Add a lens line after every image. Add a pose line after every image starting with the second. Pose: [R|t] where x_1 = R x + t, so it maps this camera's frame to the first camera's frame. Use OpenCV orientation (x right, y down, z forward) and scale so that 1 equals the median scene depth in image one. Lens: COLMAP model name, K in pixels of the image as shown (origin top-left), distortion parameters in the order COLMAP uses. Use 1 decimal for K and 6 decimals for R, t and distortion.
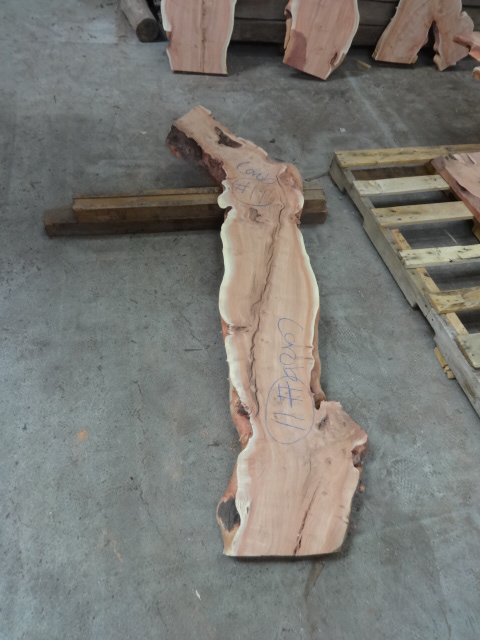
lens RADIAL K [[479.2, 0, 242.2], [0, 479.2, 321.3], [0, 0, 1]] dist [-0.004819, -0.000081]
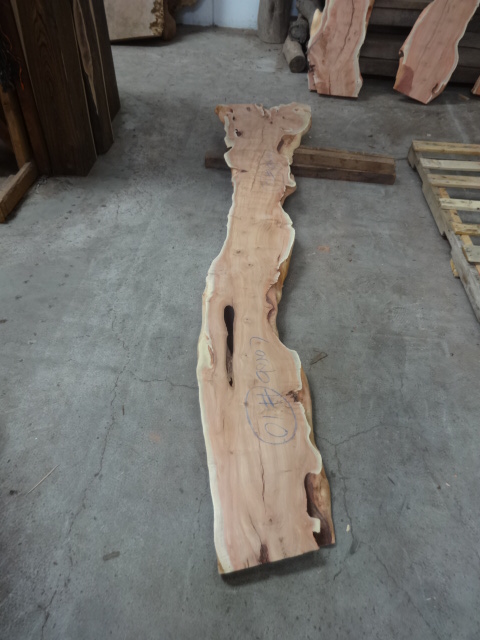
lens RADIAL K [[479.2, 0, 242.0], [0, 479.2, 321.3], [0, 0, 1]] dist [-0.004819, -0.000081]
pose [[0.953274, 0.166559, -0.252045, 0.198454], [-0.196847, 0.975323, -0.099983, 0.470066], [0.229172, 0.144926, 0.962536, -0.431140]]
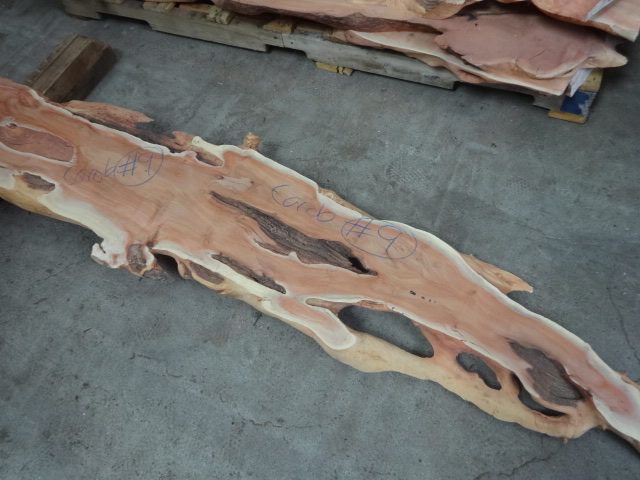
lens RADIAL K [[479.2, 0, 321.2], [0, 479.2, 237.9], [0, 0, 1]] dist [-0.004819, -0.000081]
pose [[0.580296, -0.784476, 0.218755, -0.053333], [0.733846, 0.620159, 0.277261, 0.012275], [-0.353168, -0.000362, 0.935560, 0.131589]]
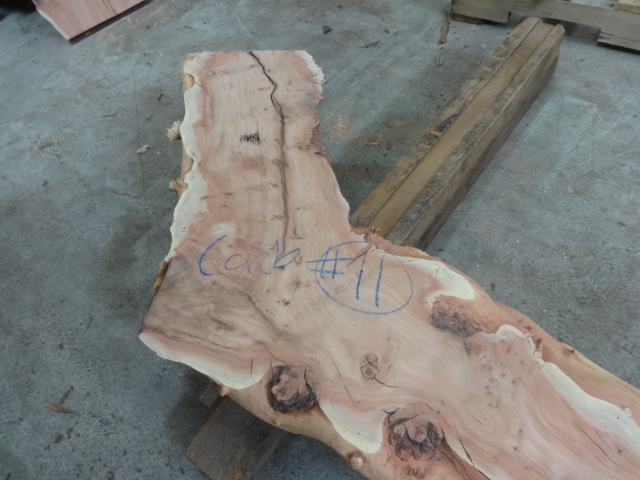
lens RADIAL K [[479.2, 0, 324.3], [0, 479.2, 237.3], [0, 0, 1]] dist [-0.004819, -0.000081]
pose [[0.721374, -0.642190, 0.259250, -0.339063], [0.641783, 0.760570, 0.098224, -0.335139], [-0.260256, 0.095526, 0.960803, 0.643554]]
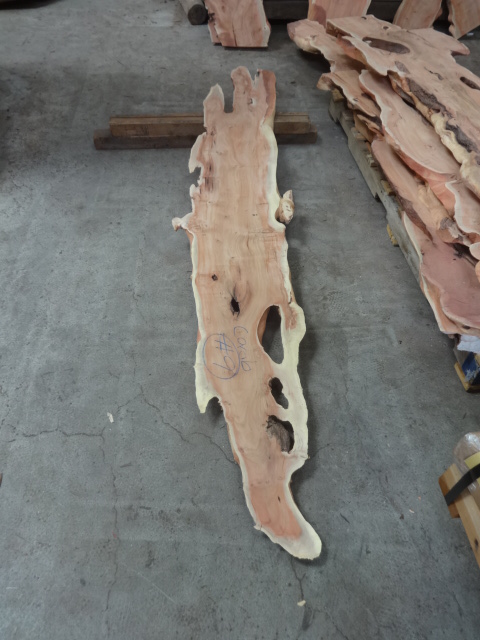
lens RADIAL K [[479.2, 0, 242.4], [0, 479.2, 320.2], [0, 0, 1]] dist [-0.004819, -0.000081]
pose [[0.986298, 0.046516, -0.158281, 0.235764], [-0.054900, 0.997288, -0.049016, 0.359030], [0.155571, 0.057034, 0.986177, -0.226213]]
